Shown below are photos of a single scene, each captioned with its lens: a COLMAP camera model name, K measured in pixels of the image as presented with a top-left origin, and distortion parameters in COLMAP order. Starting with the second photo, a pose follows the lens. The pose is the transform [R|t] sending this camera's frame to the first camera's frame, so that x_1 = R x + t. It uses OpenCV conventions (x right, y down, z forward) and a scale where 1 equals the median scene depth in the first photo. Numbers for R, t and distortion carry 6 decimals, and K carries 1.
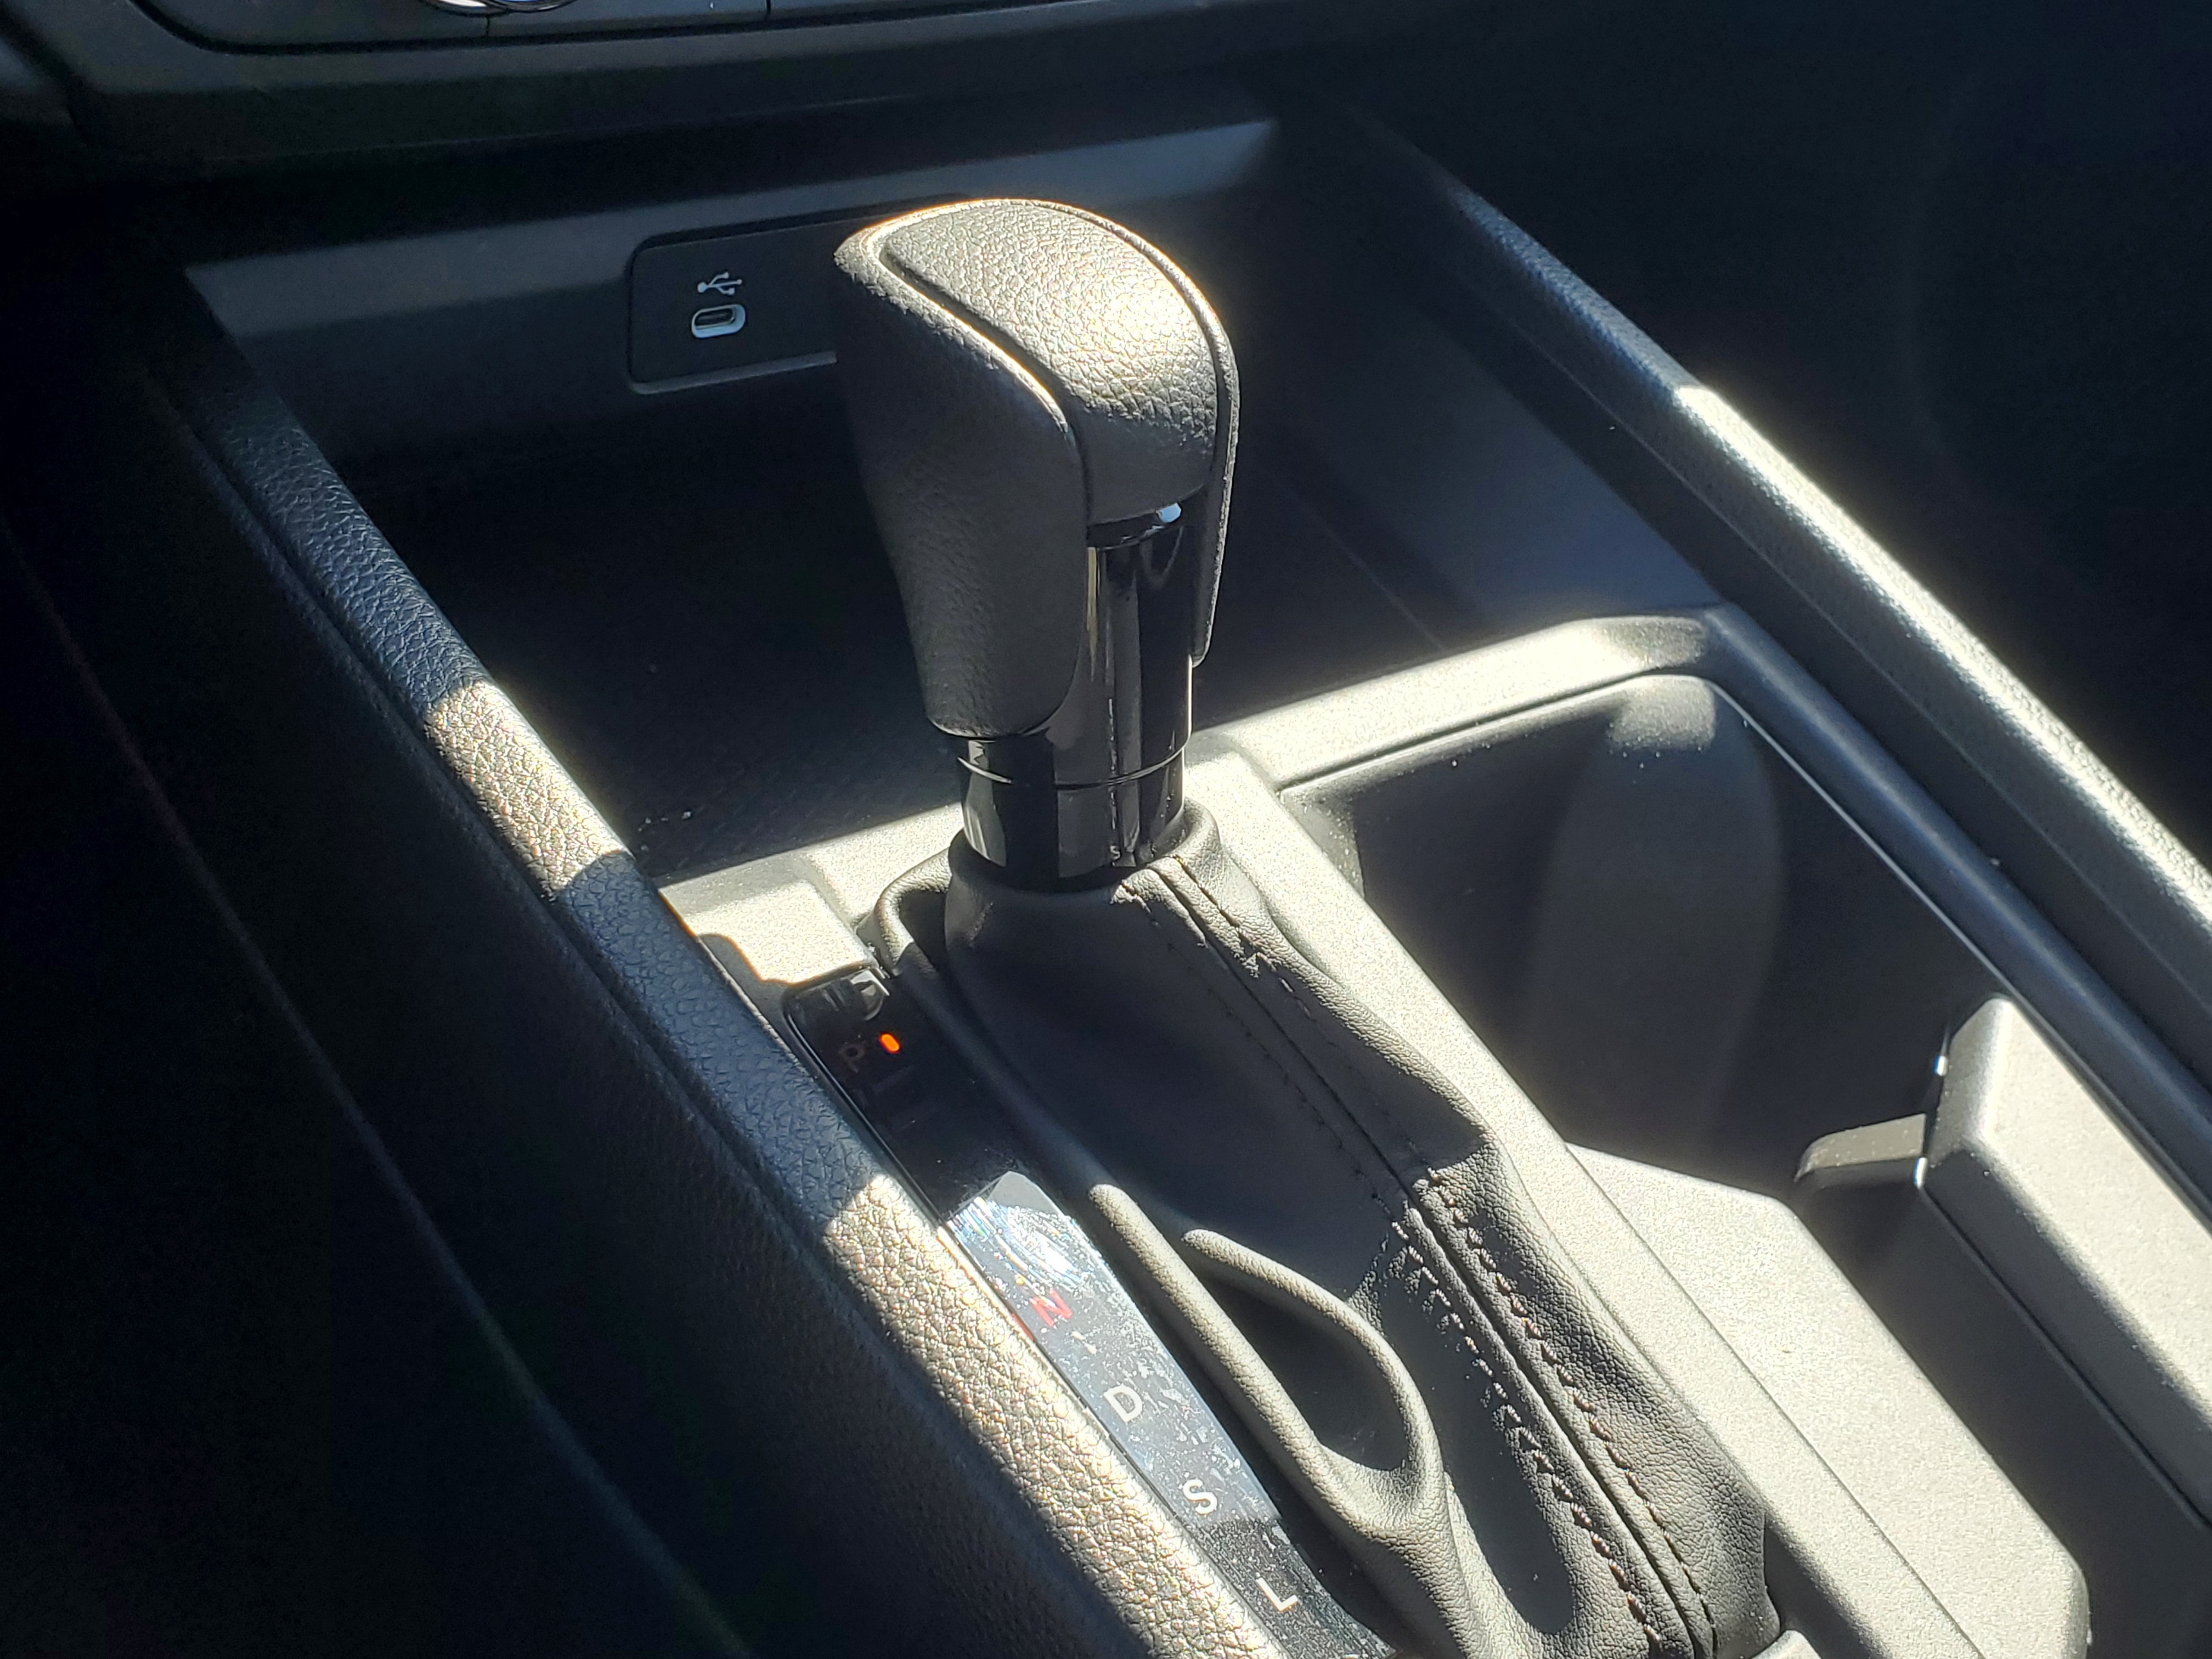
lens RADIAL K [[2852.8, 0, 1104.0], [0, 2852.8, 803.7], [0, 0, 1]] dist [0.325578, -1.408621]
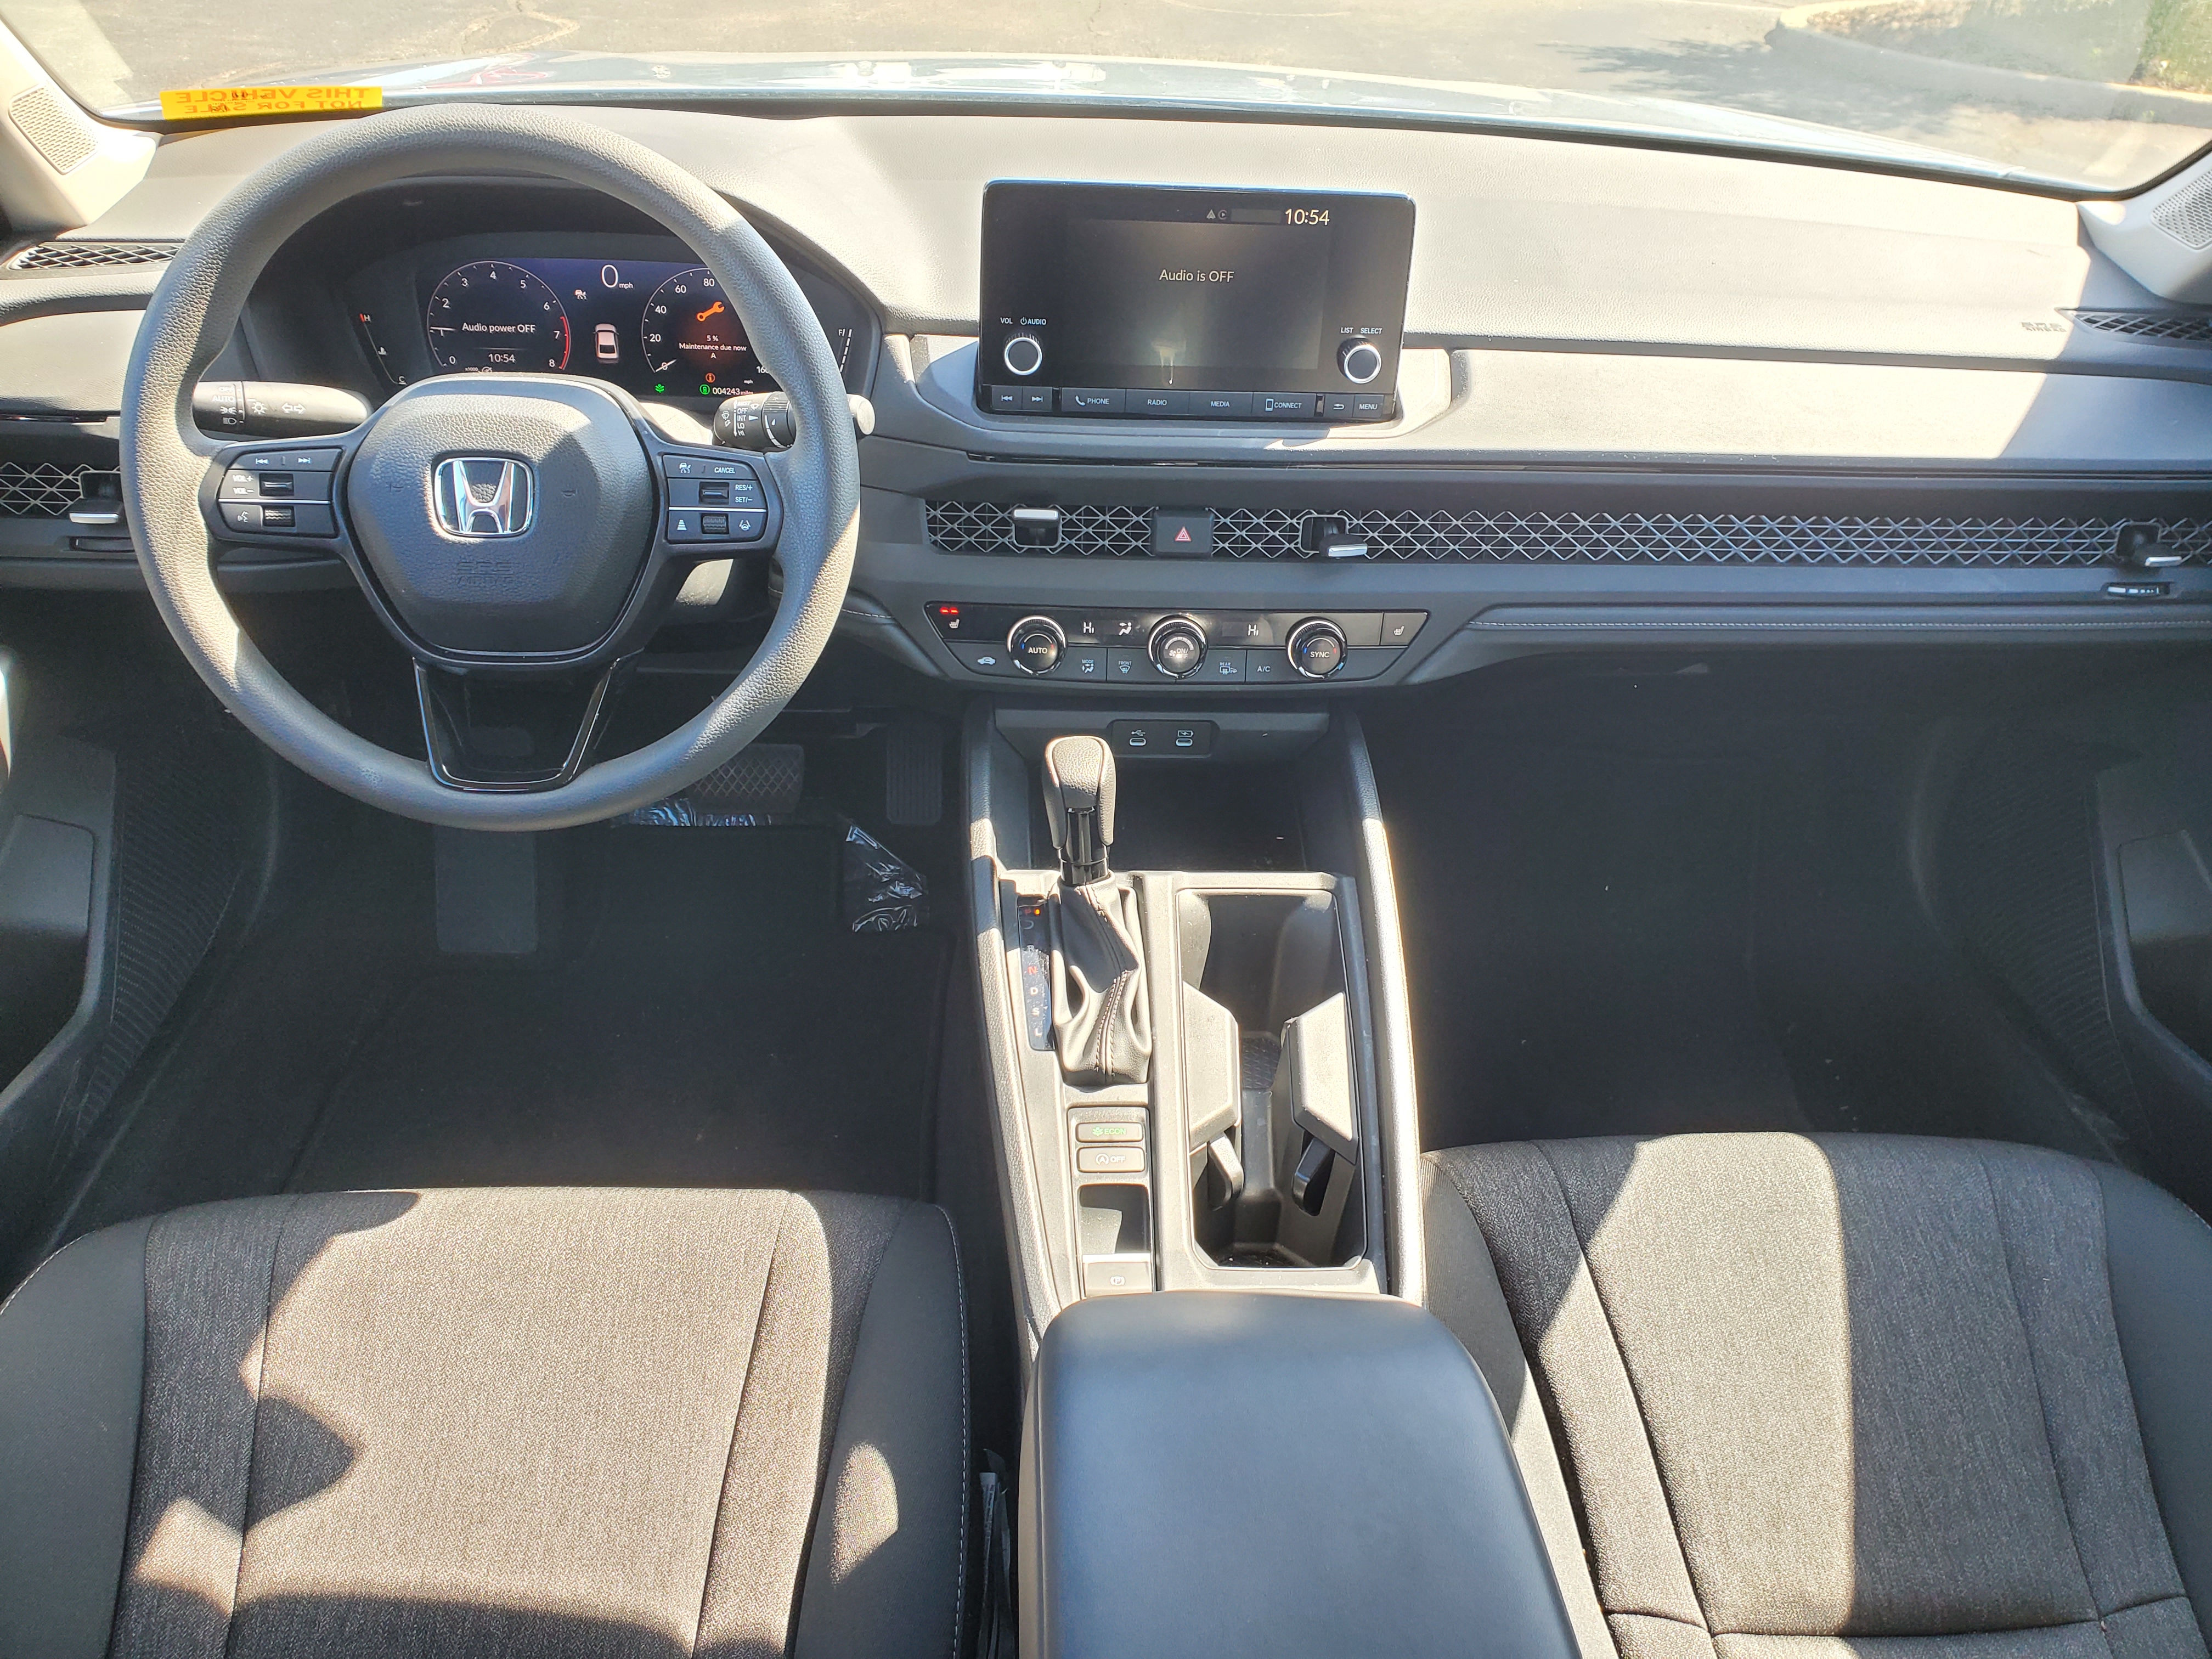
lens RADIAL K [[1666.7, 0, 1106.0], [0, 1666.7, 829.5], [0, 0, 1]] dist [0.075624, -0.091602]
pose [[0.827911, 0.224123, -0.514133, 1.352963], [-0.247169, 0.968669, 0.024249, -0.135450], [0.503460, 0.107002, 0.857367, -1.219693]]
